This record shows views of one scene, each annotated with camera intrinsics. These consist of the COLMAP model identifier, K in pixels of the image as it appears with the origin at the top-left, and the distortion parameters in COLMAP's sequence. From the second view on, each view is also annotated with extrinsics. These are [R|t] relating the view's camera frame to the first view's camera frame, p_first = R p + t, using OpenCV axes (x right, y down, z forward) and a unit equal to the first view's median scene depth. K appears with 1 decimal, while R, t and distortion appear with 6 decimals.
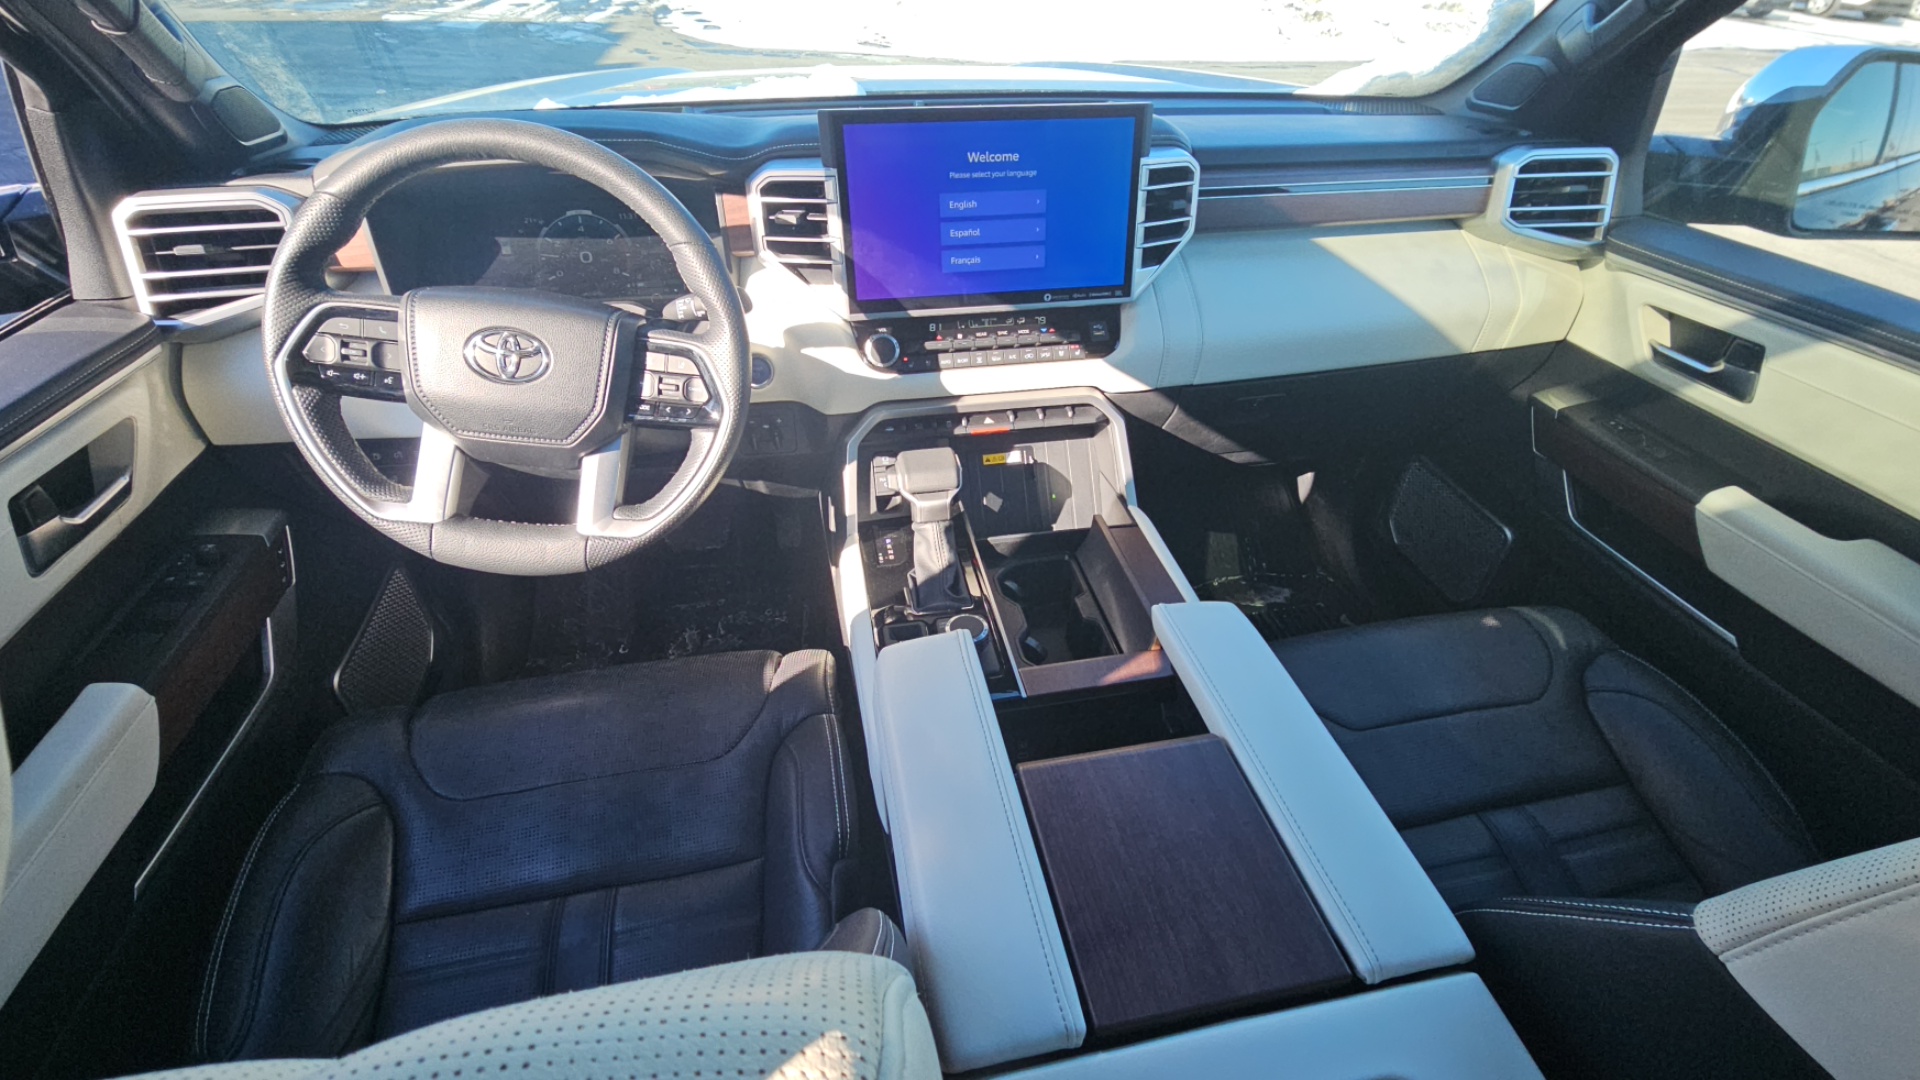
lens RADIAL K [[851.0, 0, 978.1], [0, 851.0, 544.3], [0, 0, 1]] dist [0.001943, -0.003066]
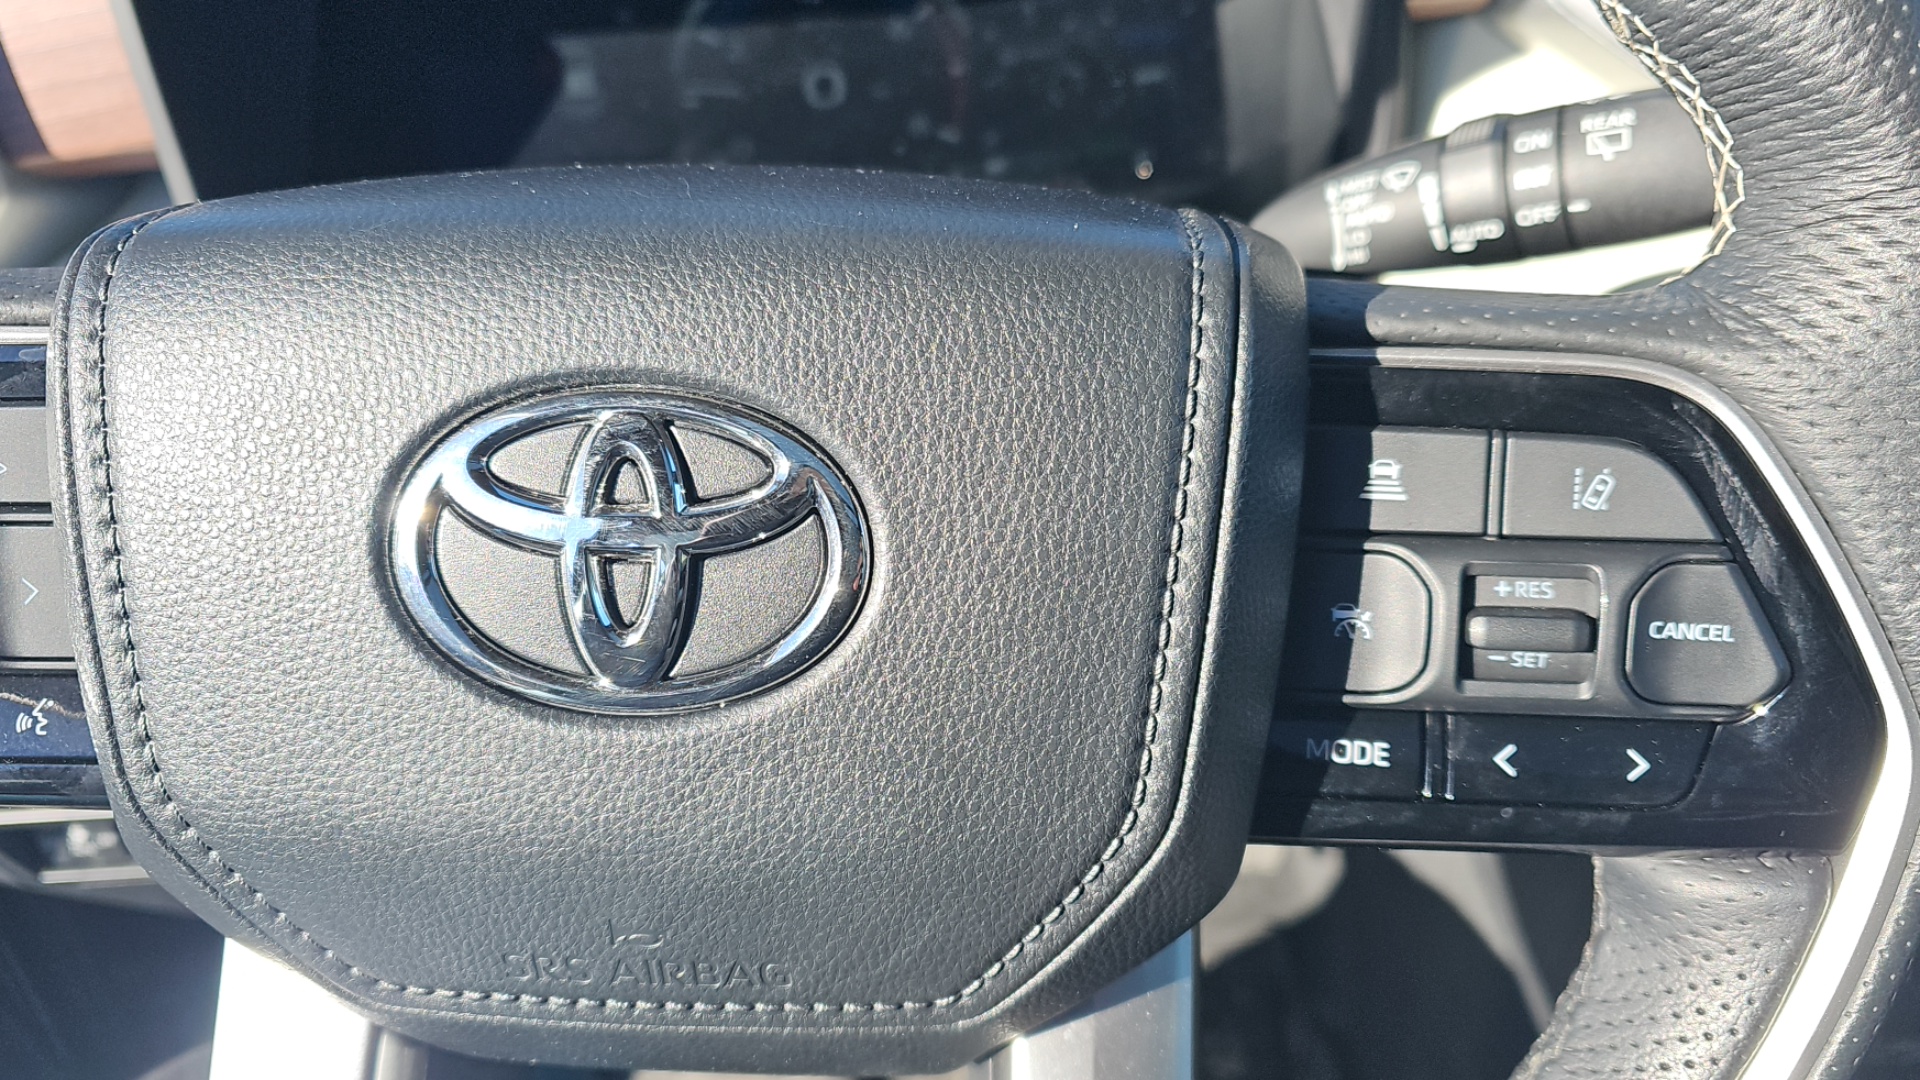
lens RADIAL K [[1369.2, 0, 943.0], [0, 1369.2, 533.9], [0, 0, 1]] dist [0.075856, -0.073627]
pose [[0.967873, -0.074539, -0.240136, -0.332260], [0.056073, 0.994984, -0.082842, -0.153549], [0.245106, 0.066715, 0.967198, 0.587271]]
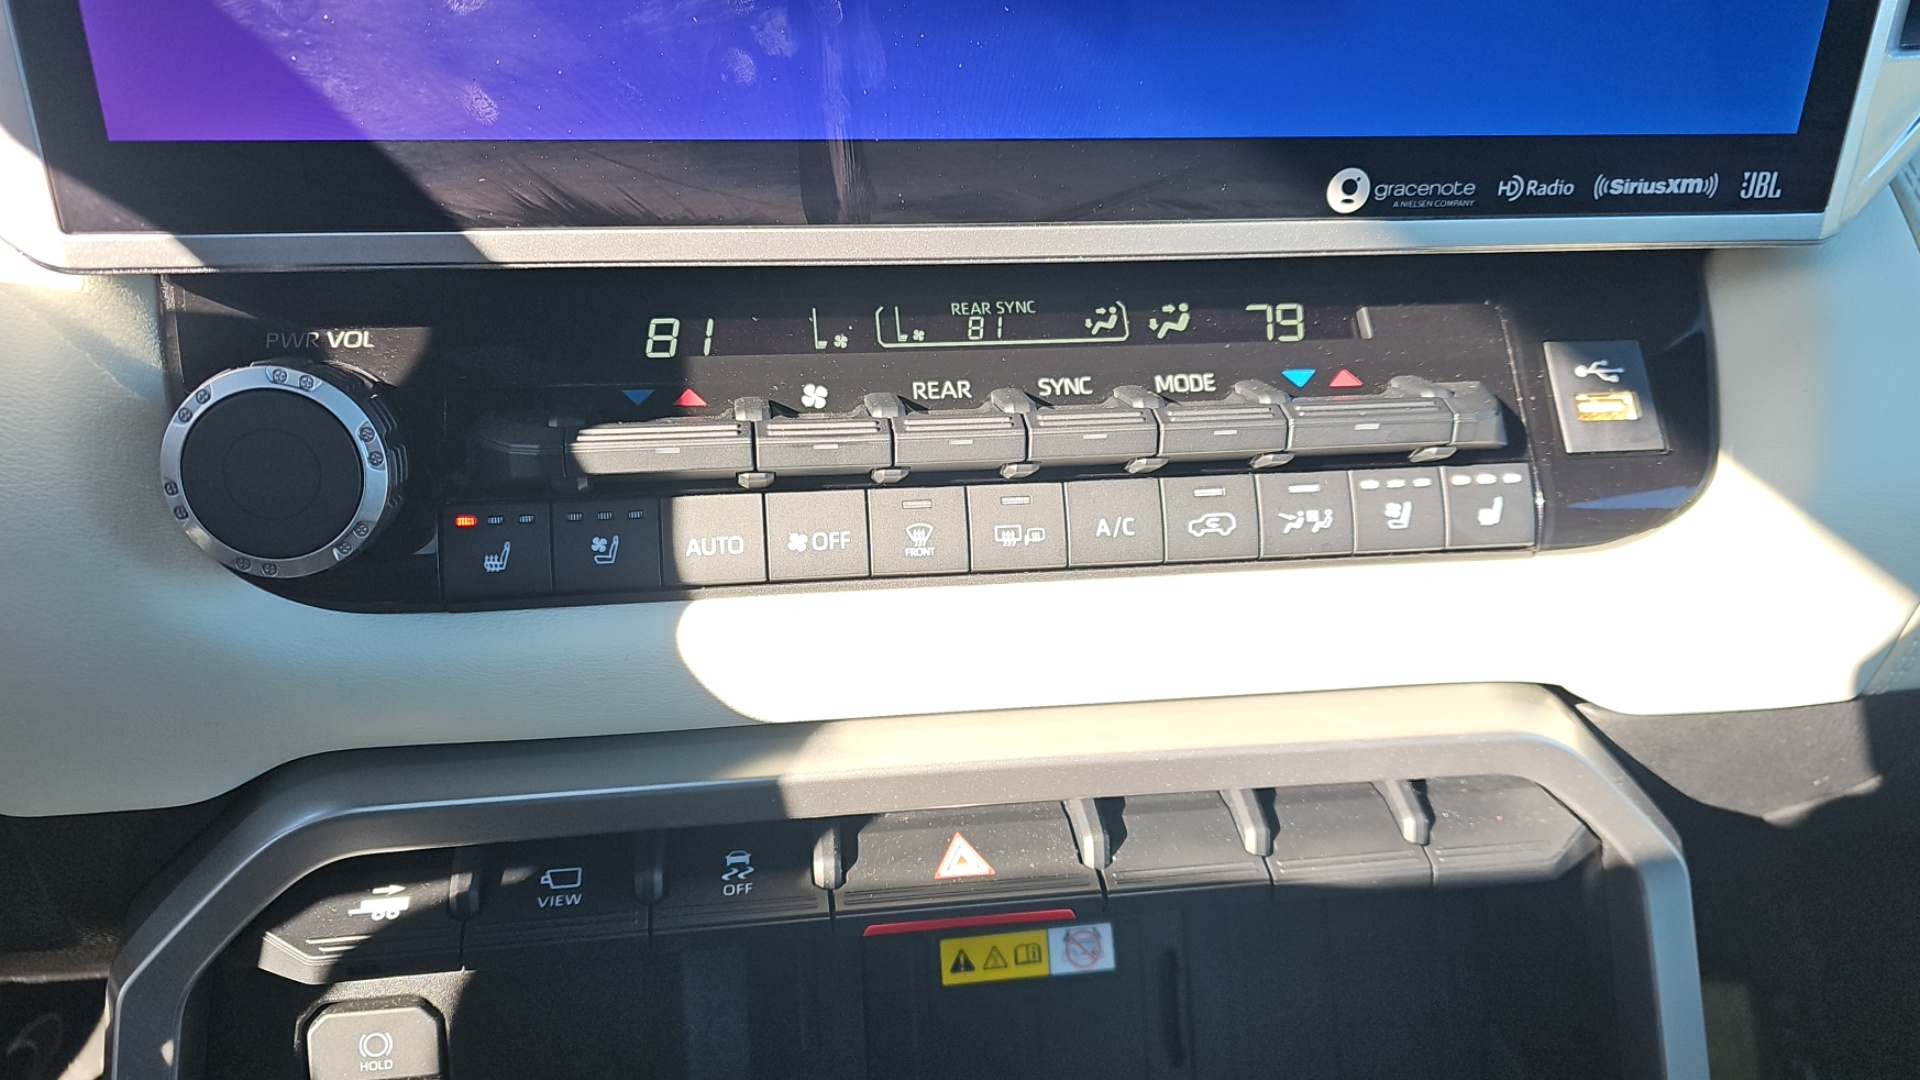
lens RADIAL K [[1398.1, 0, 955.4], [0, 1398.1, 536.4], [0, 0, 1]] dist [0.023274, -0.007009]
pose [[0.998188, 0.048725, -0.035317, 0.019585], [-0.051835, 0.994291, -0.093270, -0.205115], [0.030571, 0.094932, 0.995014, 0.775086]]
